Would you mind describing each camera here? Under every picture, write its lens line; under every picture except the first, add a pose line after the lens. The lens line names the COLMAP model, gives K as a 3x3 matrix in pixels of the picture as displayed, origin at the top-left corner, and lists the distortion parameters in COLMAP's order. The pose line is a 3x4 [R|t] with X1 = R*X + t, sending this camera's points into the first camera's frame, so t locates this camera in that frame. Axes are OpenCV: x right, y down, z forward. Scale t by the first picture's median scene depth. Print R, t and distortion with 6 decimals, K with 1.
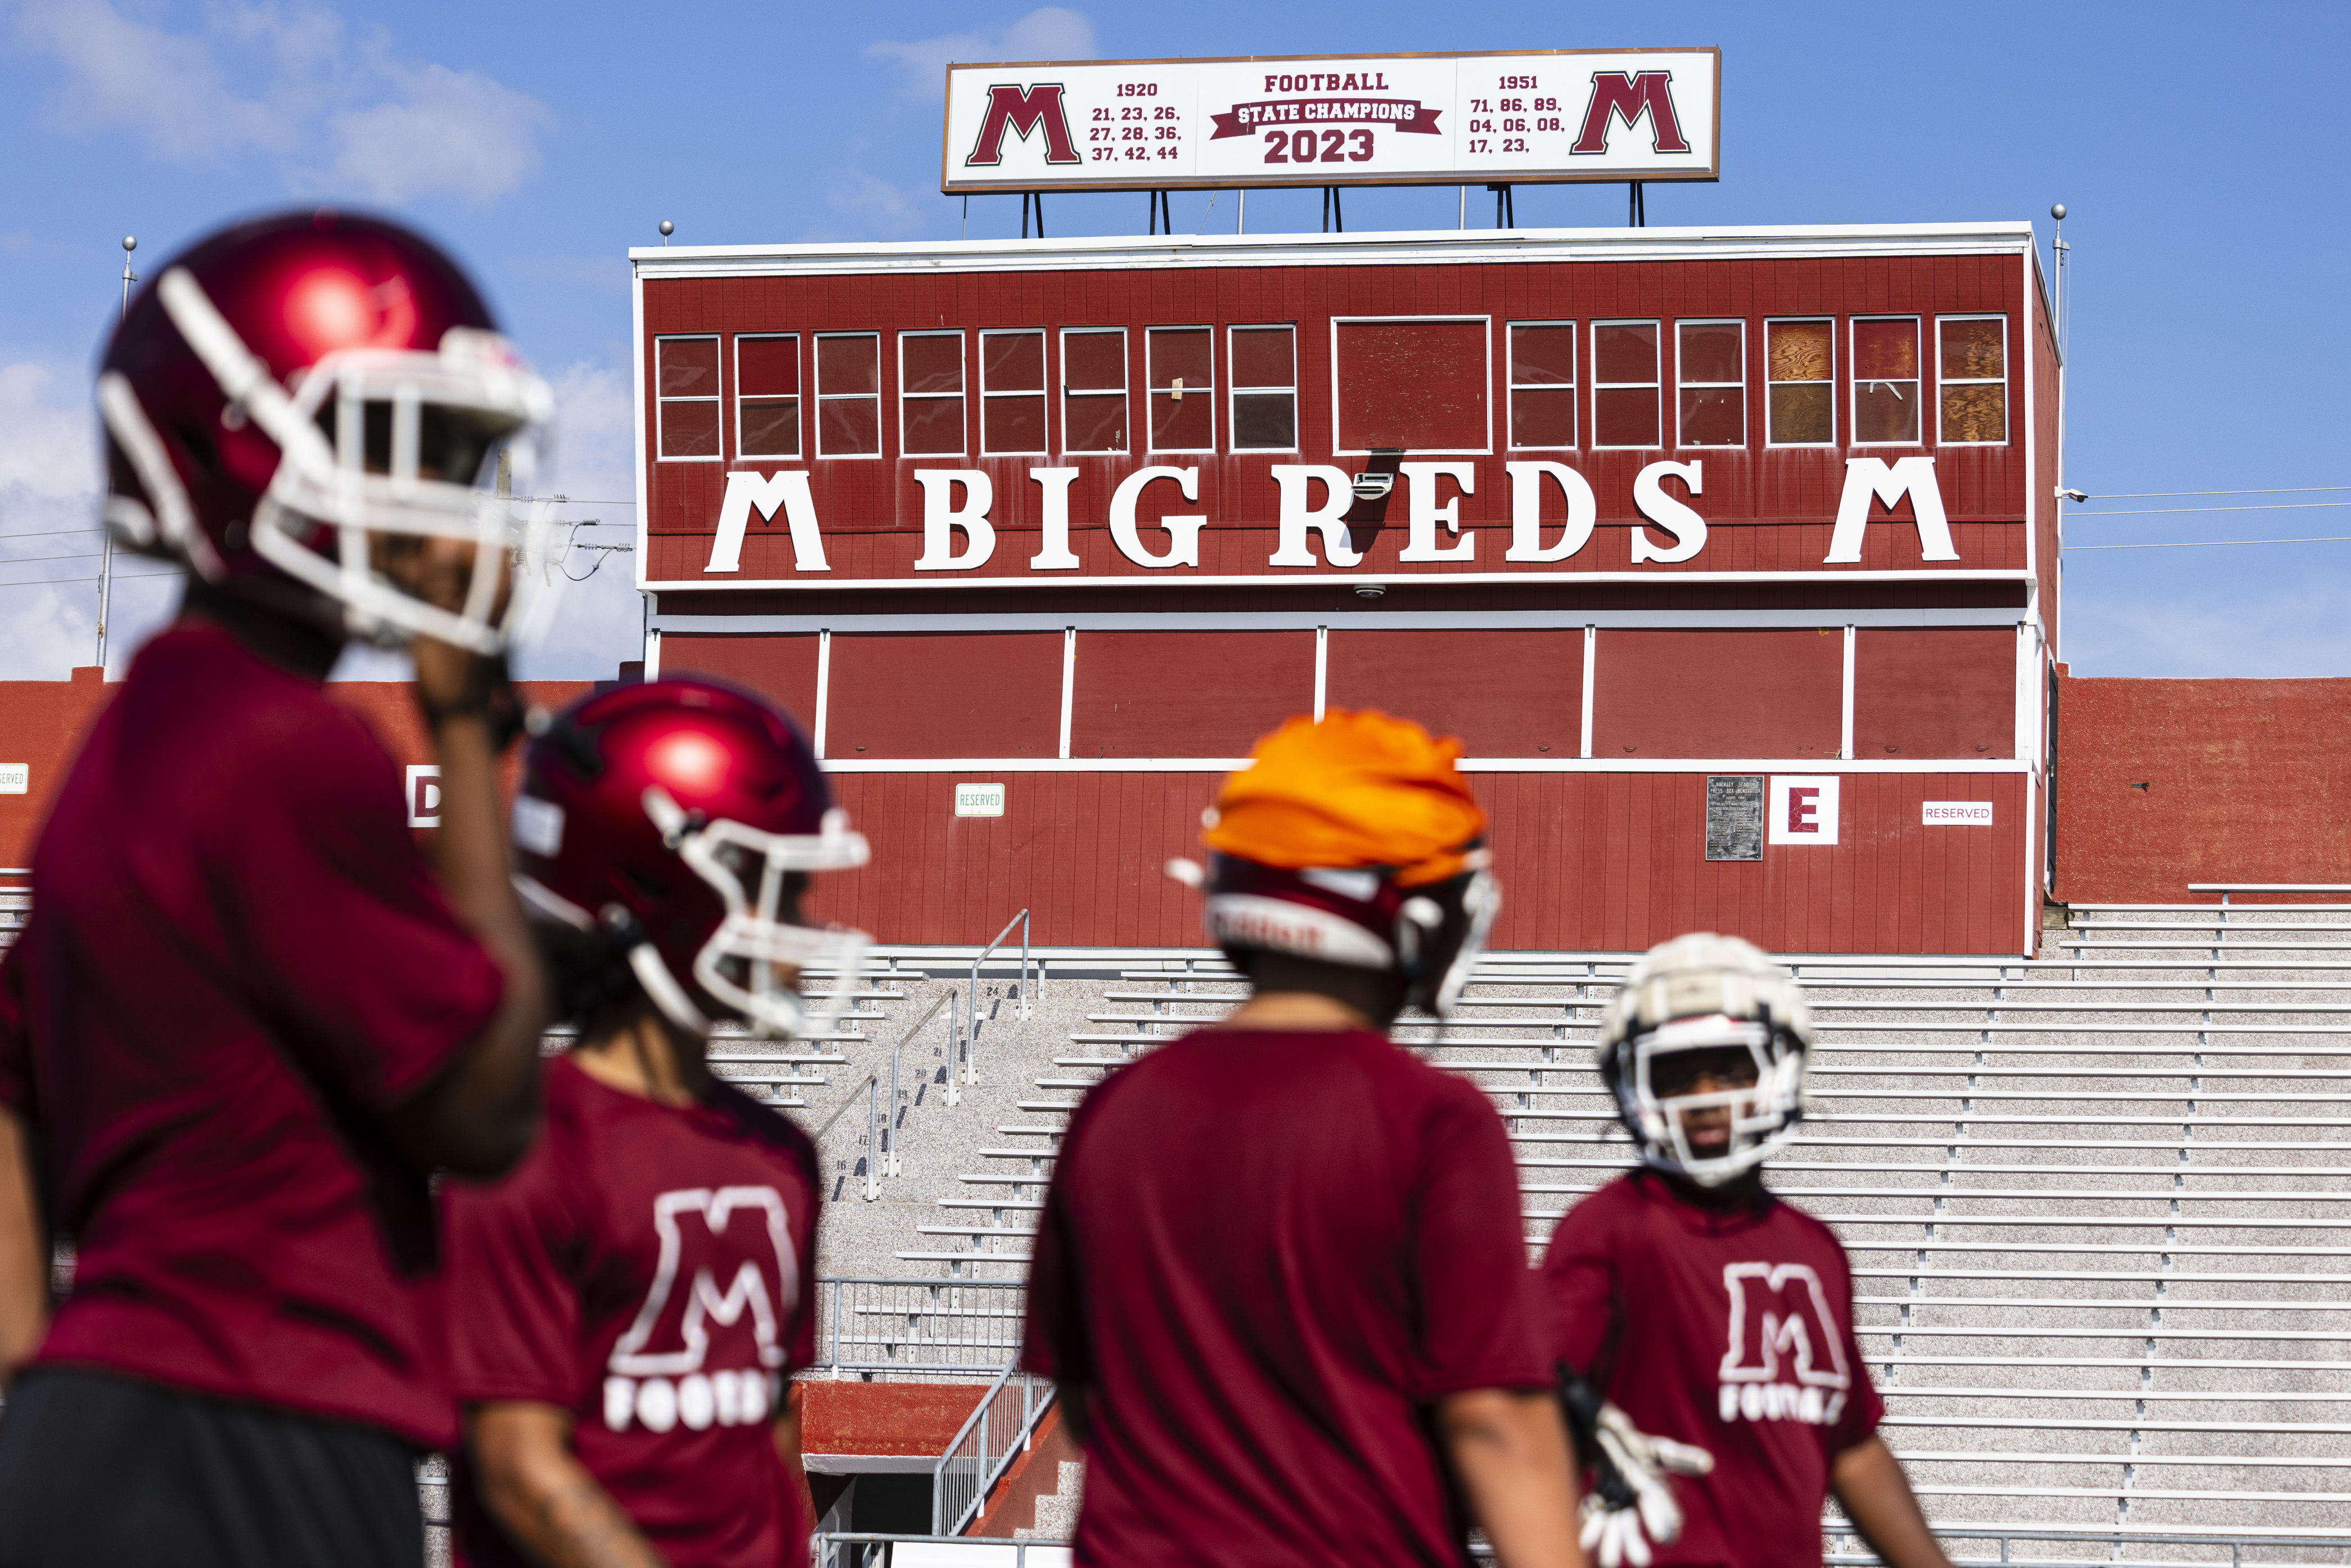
lens RADIAL K [[9251.0, 0, 1196.2], [0, 9251.0, 787.7], [0, 0, 1]] dist [-0.049314, 0.000000]
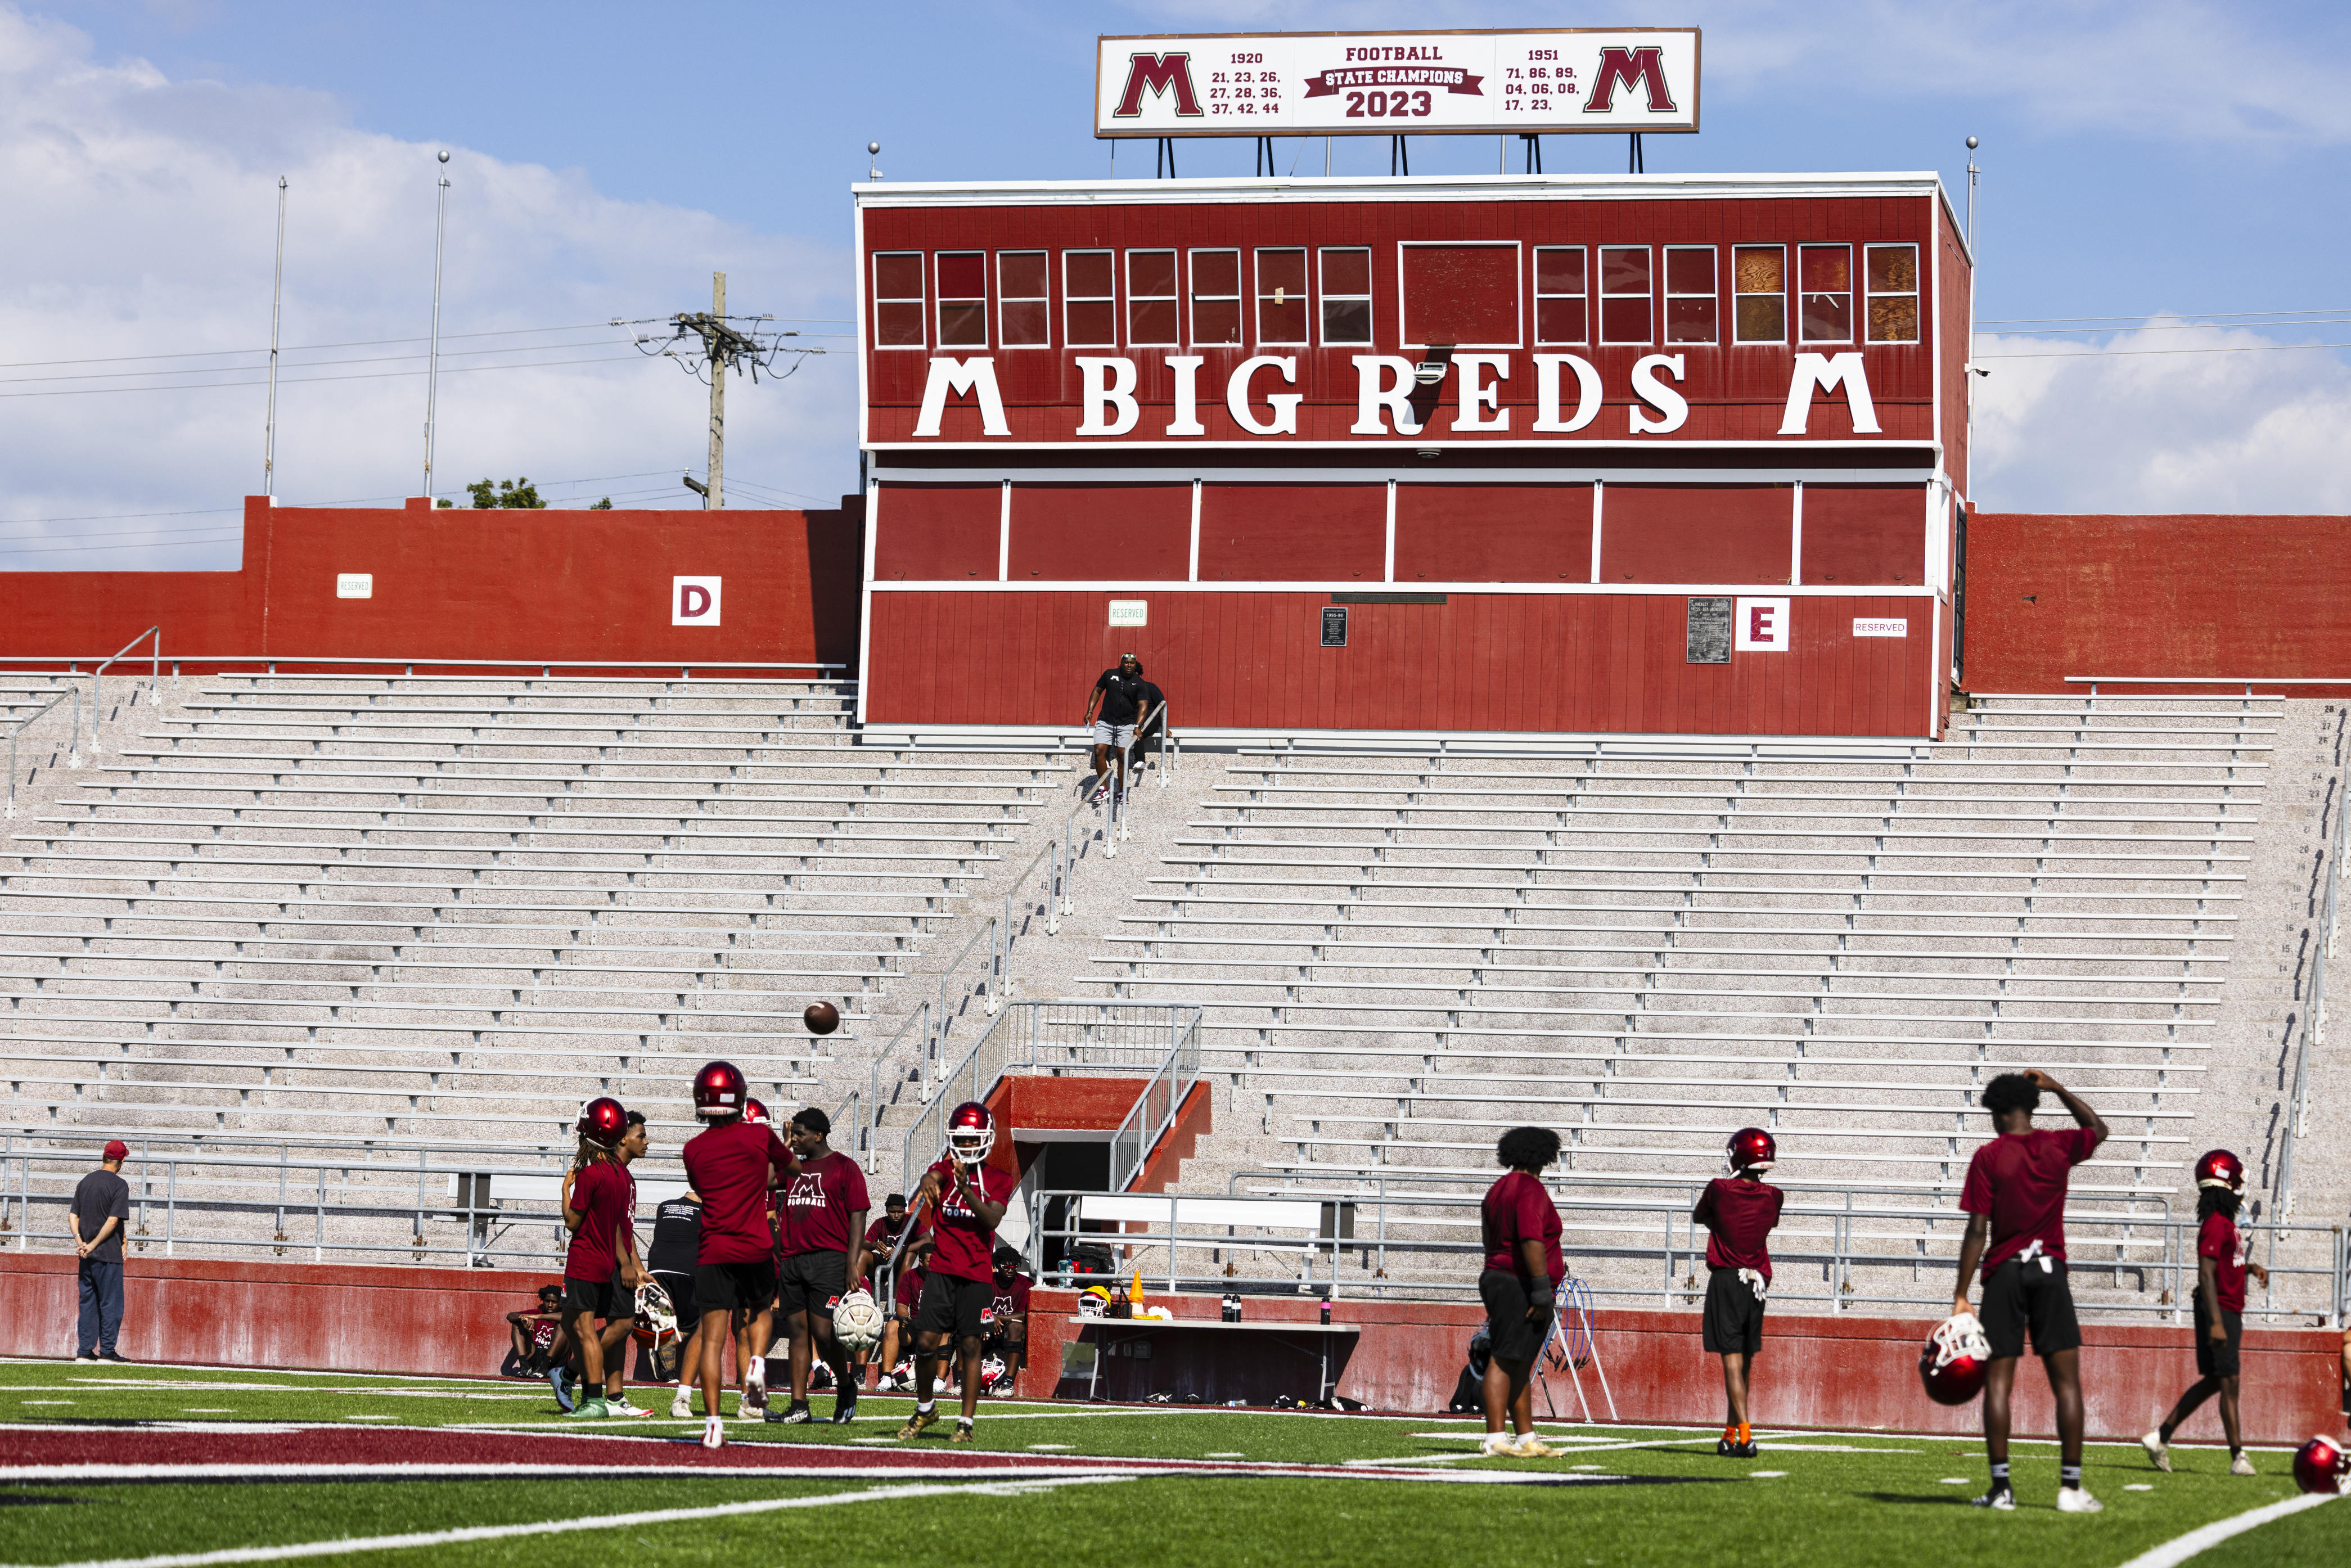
lens RADIAL K [[9960.0, 0, 1161.4], [0, 9960.0, 768.6], [0, 0, 1]] dist [0.855571, 0.000000]
pose [[0.999874, -0.005048, -0.015030, 0.002145], [0.005691, 0.999056, 0.043078, -0.037631], [0.014798, -0.043158, 0.998959, -0.399051]]
